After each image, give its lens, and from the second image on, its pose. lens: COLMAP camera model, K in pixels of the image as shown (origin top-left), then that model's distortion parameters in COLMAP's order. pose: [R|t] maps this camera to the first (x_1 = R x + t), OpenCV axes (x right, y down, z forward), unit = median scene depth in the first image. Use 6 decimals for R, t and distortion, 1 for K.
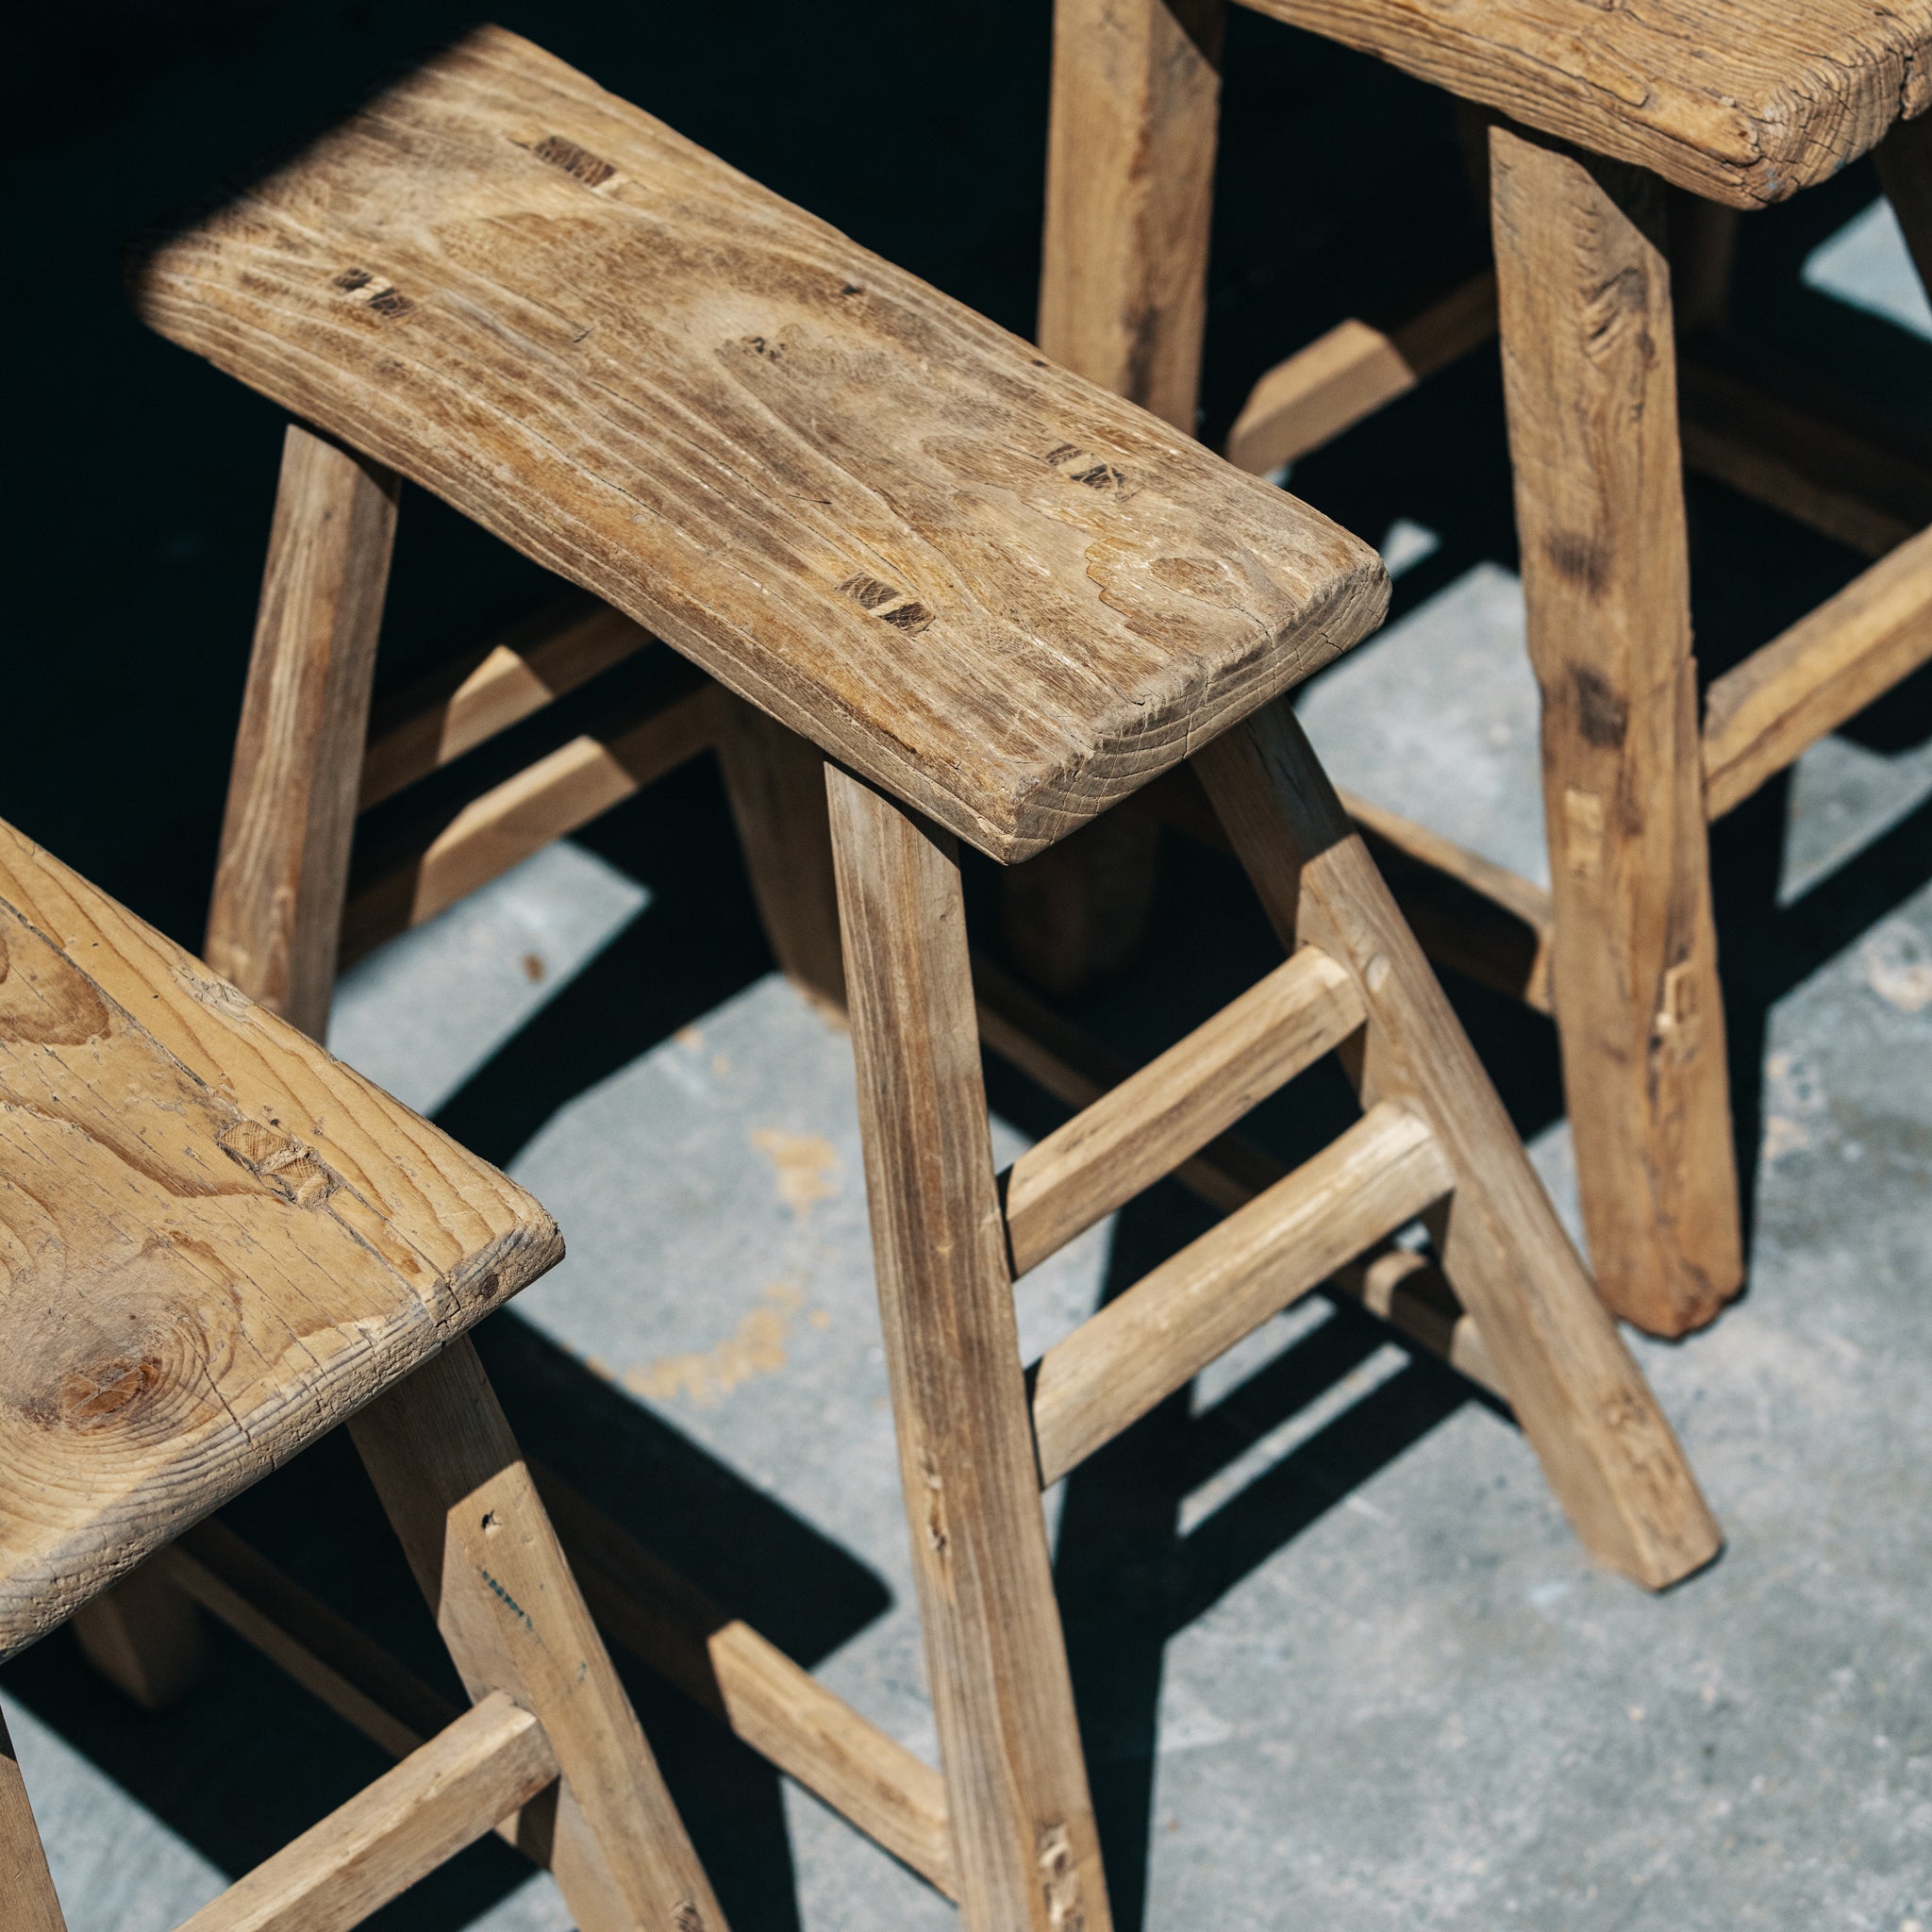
lens RADIAL K [[5899.7, 0, 968.3], [0, 5899.7, 967.7], [0, 0, 1]] dist [-0.119042, 0.000000]
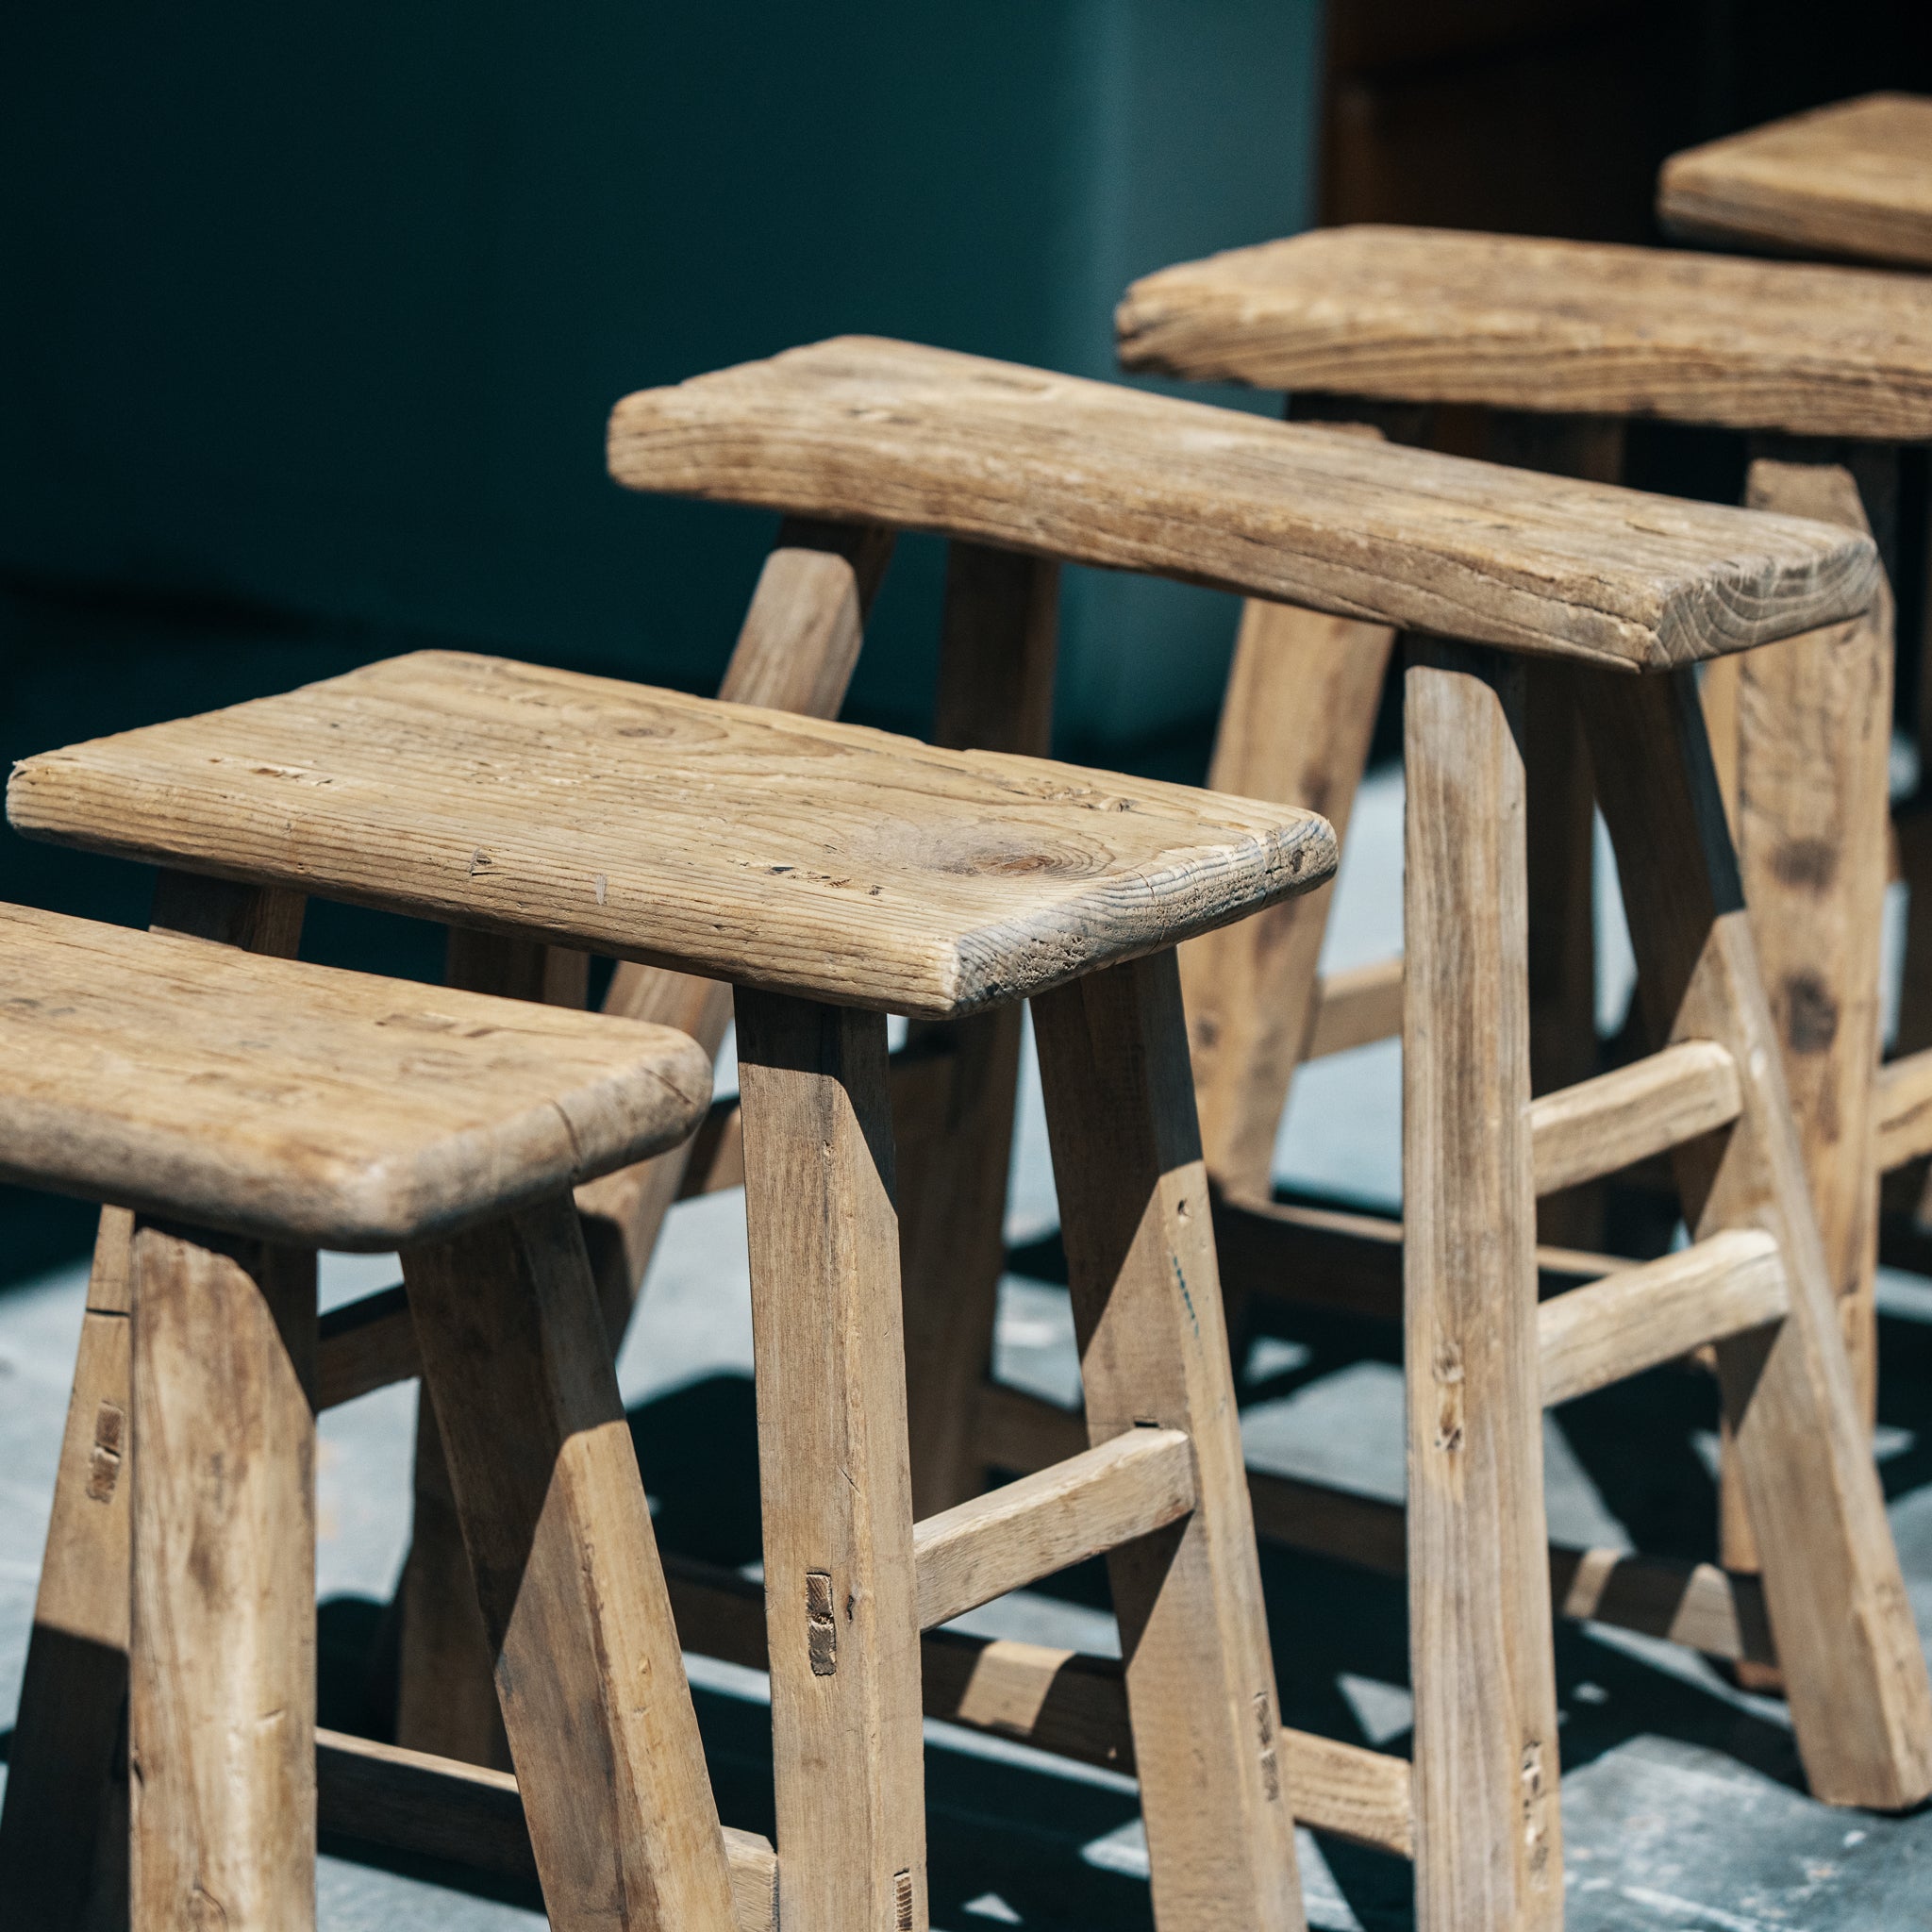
lens RADIAL K [[5899.7, 0, 964.7], [0, 5899.7, 965.5], [0, 0, 1]] dist [-0.119042, 0.000000]
pose [[0.981081, 0.073540, 0.179087, -0.292225], [-0.004824, 0.934044, -0.357125, 0.402914], [-0.193538, 0.349505, 0.916728, 0.001953]]
